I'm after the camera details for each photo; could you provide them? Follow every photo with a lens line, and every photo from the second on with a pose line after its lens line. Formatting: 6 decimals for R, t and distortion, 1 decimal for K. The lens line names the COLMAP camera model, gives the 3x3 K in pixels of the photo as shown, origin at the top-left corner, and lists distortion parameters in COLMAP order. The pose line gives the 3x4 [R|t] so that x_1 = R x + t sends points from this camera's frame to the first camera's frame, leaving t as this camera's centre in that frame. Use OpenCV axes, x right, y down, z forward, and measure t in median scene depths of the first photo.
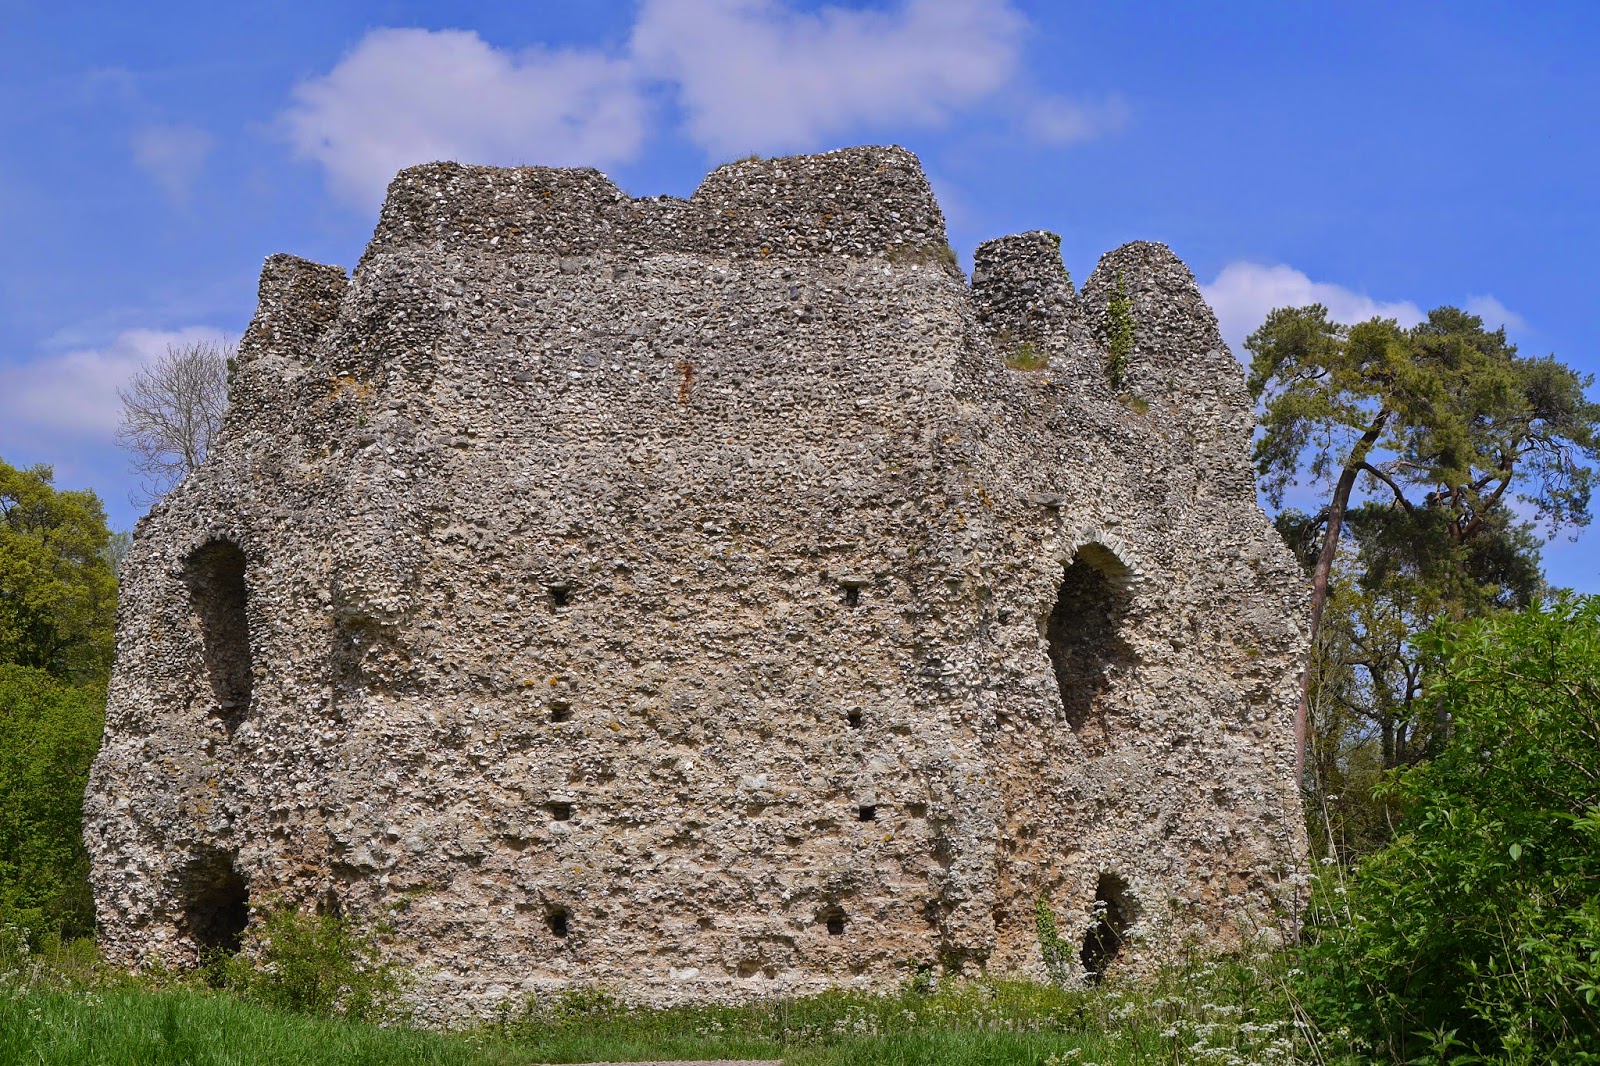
lens RADIAL K [[2302.6, 0, 800.0], [0, 2302.6, 533.0], [0, 0, 1]] dist [-0.298107, 2.278894]
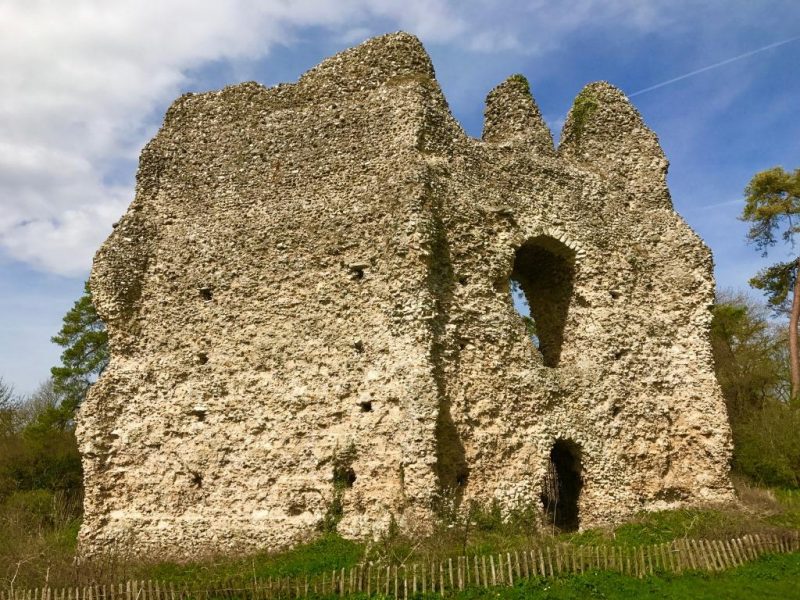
lens RADIAL K [[636.1, 0, 400.0], [0, 636.1, 300.0], [0, 0, 1]] dist [0.092653, -0.208717]
pose [[0.920934, -0.117308, -0.371645, 0.218156], [0.093584, 0.992286, -0.081311, 0.085888], [0.378316, 0.040102, 0.924807, 0.588613]]
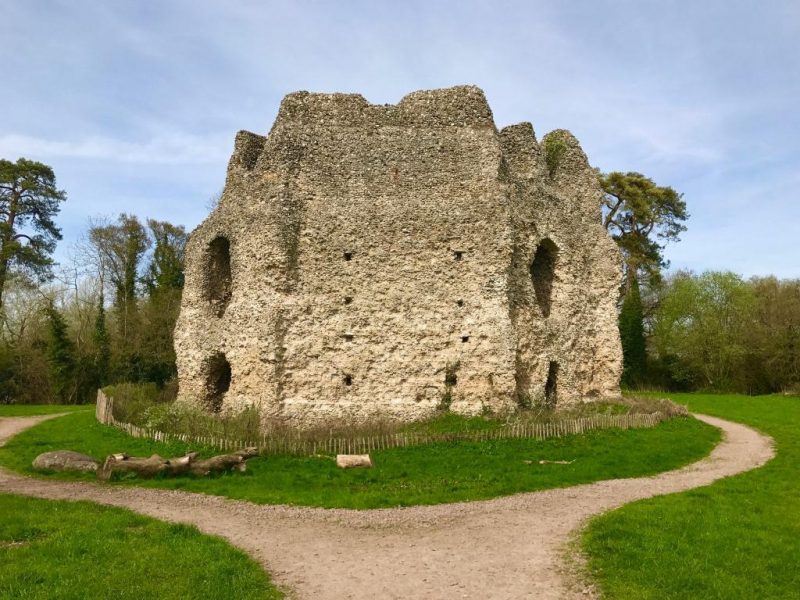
lens RADIAL K [[636.1, 0, 400.0], [0, 636.1, 300.0], [0, 0, 1]] dist [0.092653, -0.208717]
pose [[0.999680, 0.001338, -0.025256, -0.026908], [0.000566, 0.997164, 0.075263, 0.022117], [0.025285, -0.075253, 0.996844, 0.268546]]
